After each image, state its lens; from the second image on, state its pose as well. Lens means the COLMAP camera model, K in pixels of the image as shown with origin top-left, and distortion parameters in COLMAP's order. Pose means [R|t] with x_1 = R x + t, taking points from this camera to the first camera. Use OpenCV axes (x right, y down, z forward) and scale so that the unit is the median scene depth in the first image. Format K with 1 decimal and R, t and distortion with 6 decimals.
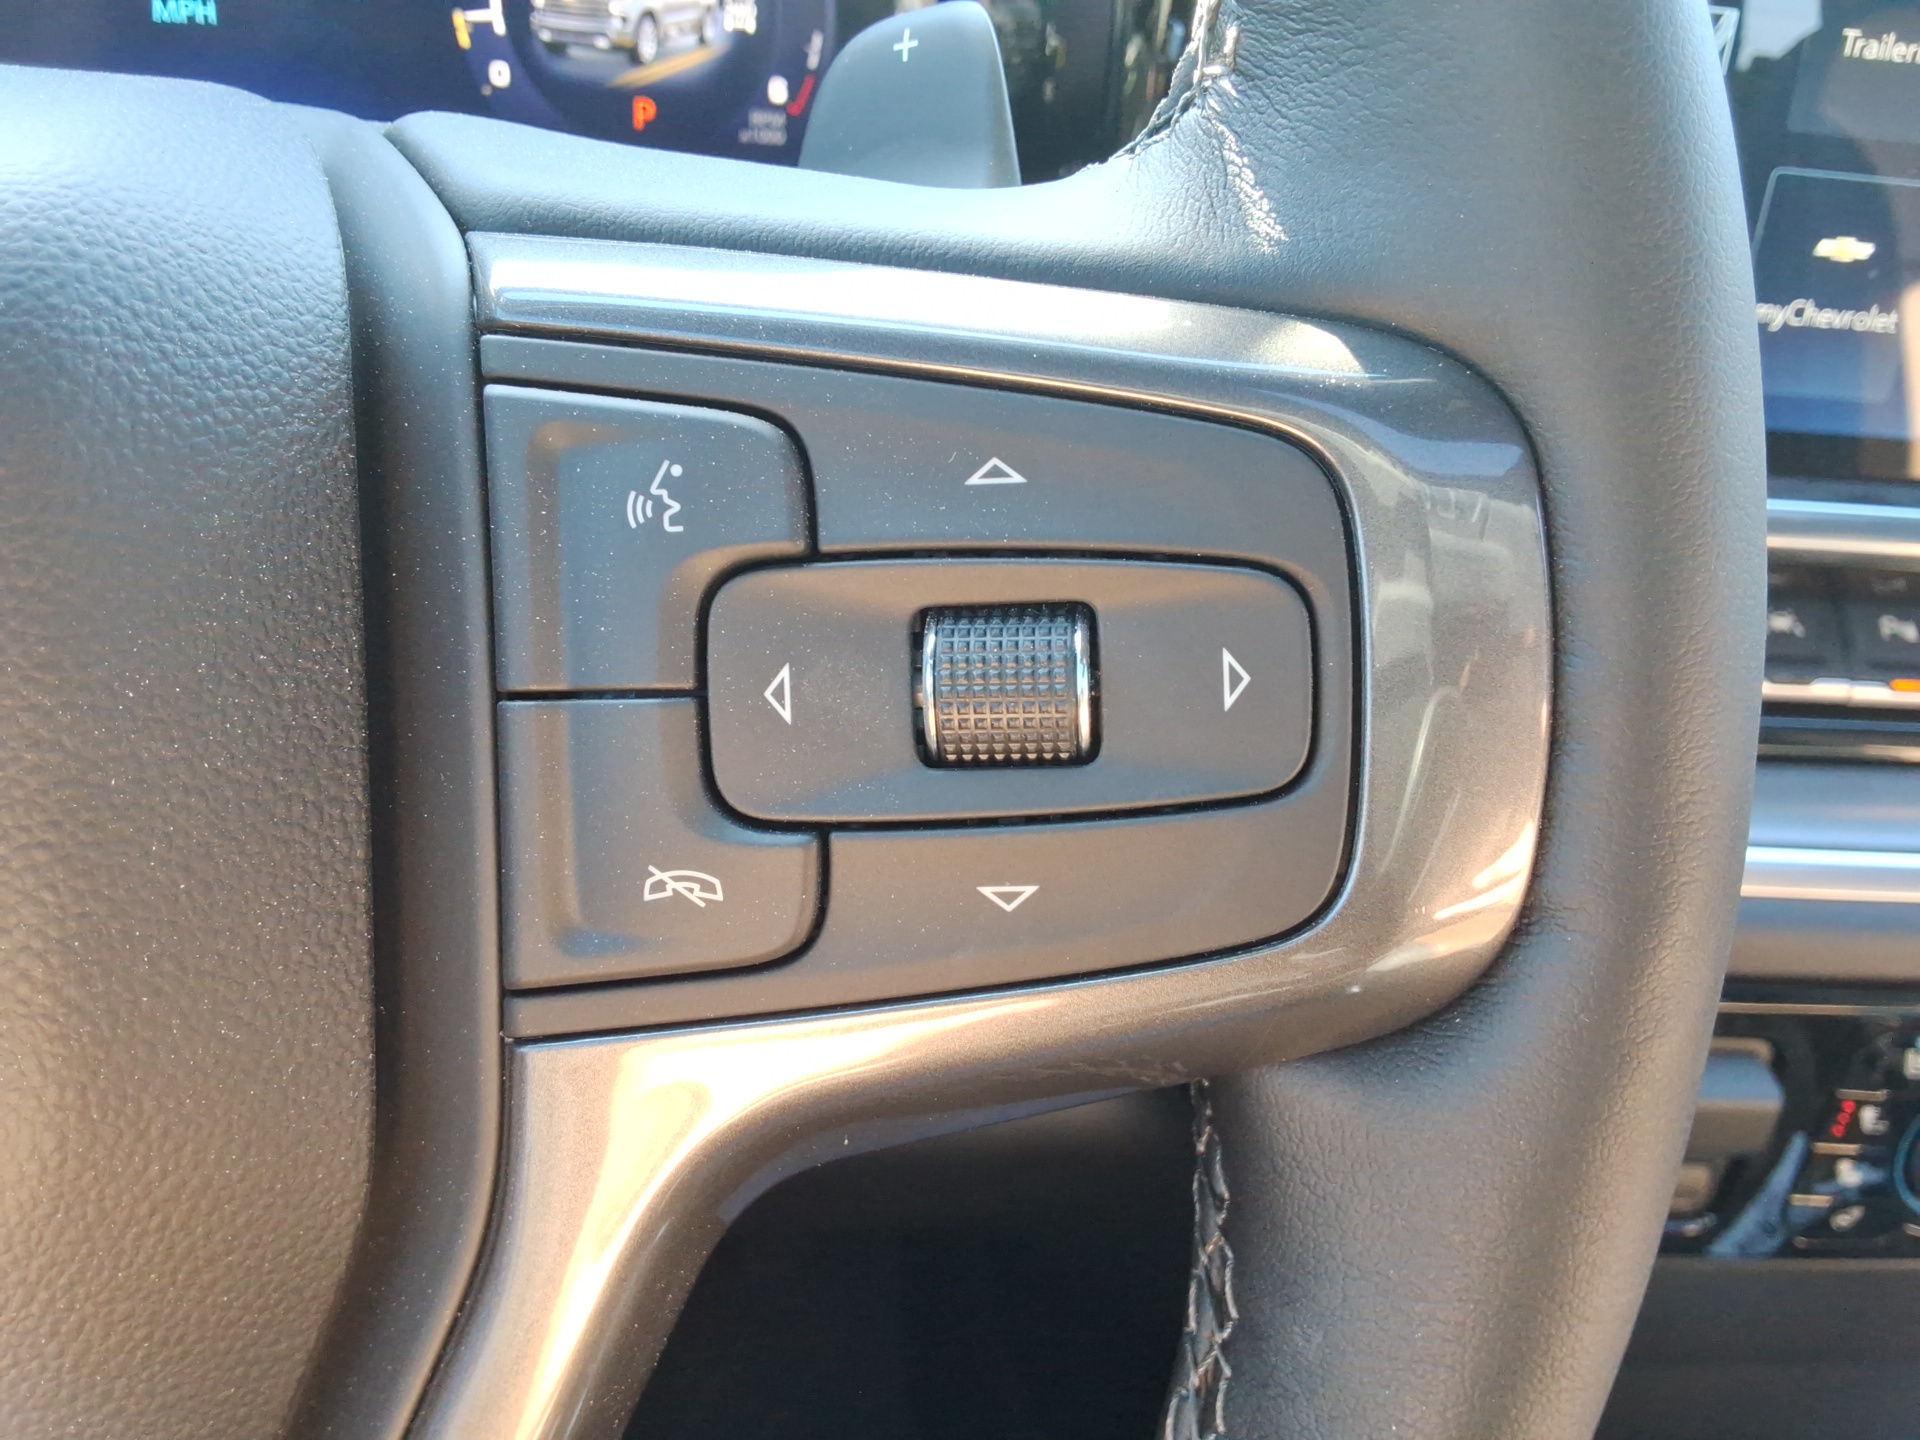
lens RADIAL K [[1539.9, 0, 976.1], [0, 1539.9, 718.3], [0, 0, 1]] dist [0.101723, -0.143902]
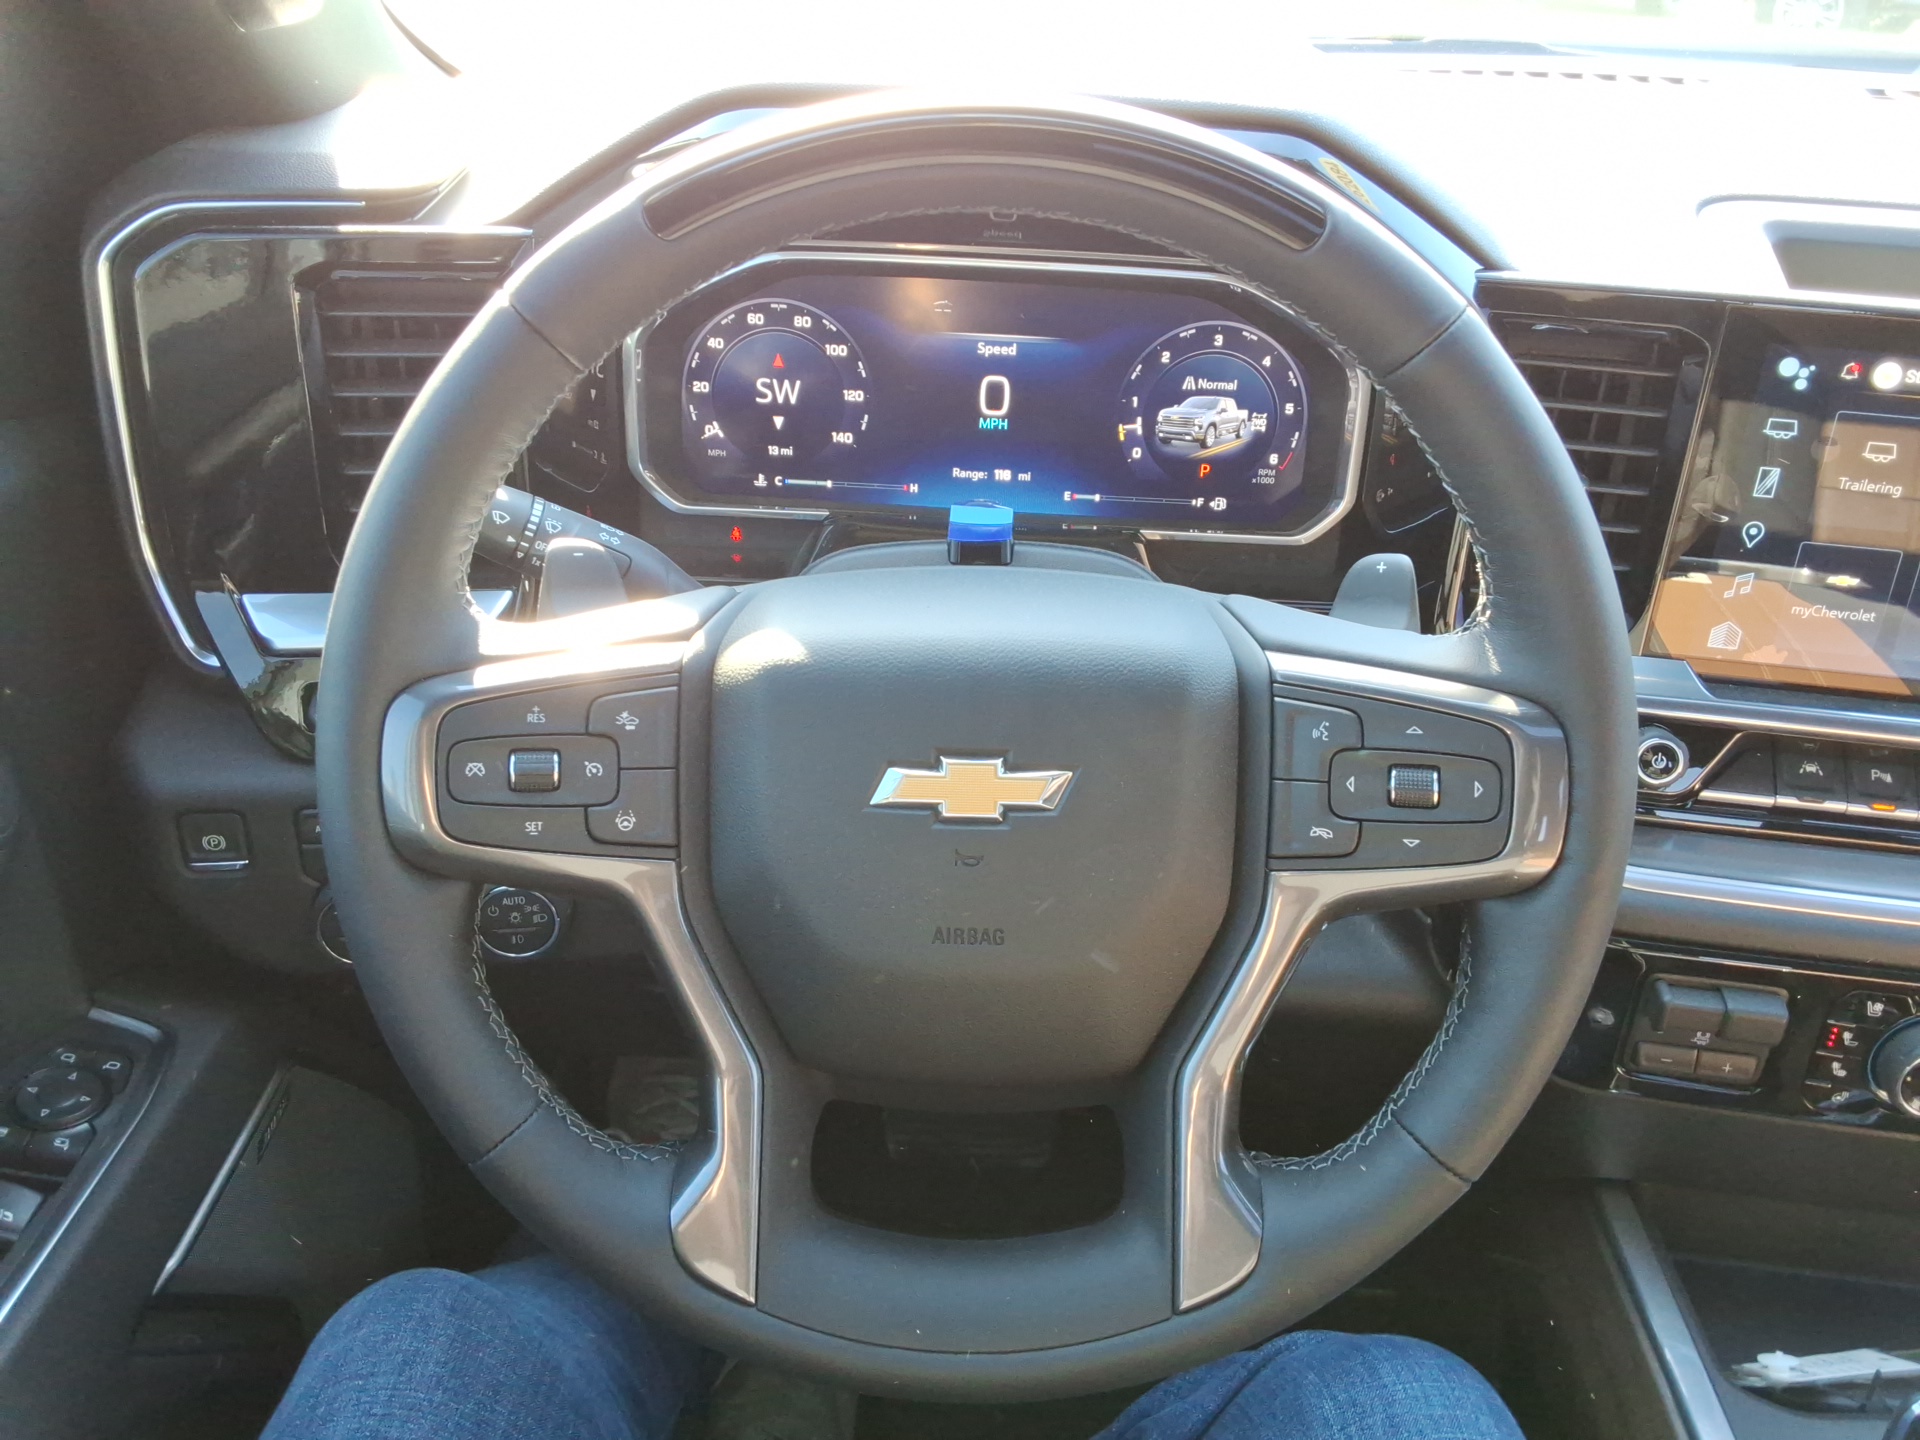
lens RADIAL K [[1539.9, 0, 992.9], [0, 1539.9, 715.7], [0, 0, 1]] dist [0.101723, -0.143902]
pose [[0.981677, 0.059690, -0.180964, -0.284270], [-0.065791, 0.997443, -0.027895, -0.018369], [0.178836, 0.039290, 0.983094, -2.619006]]
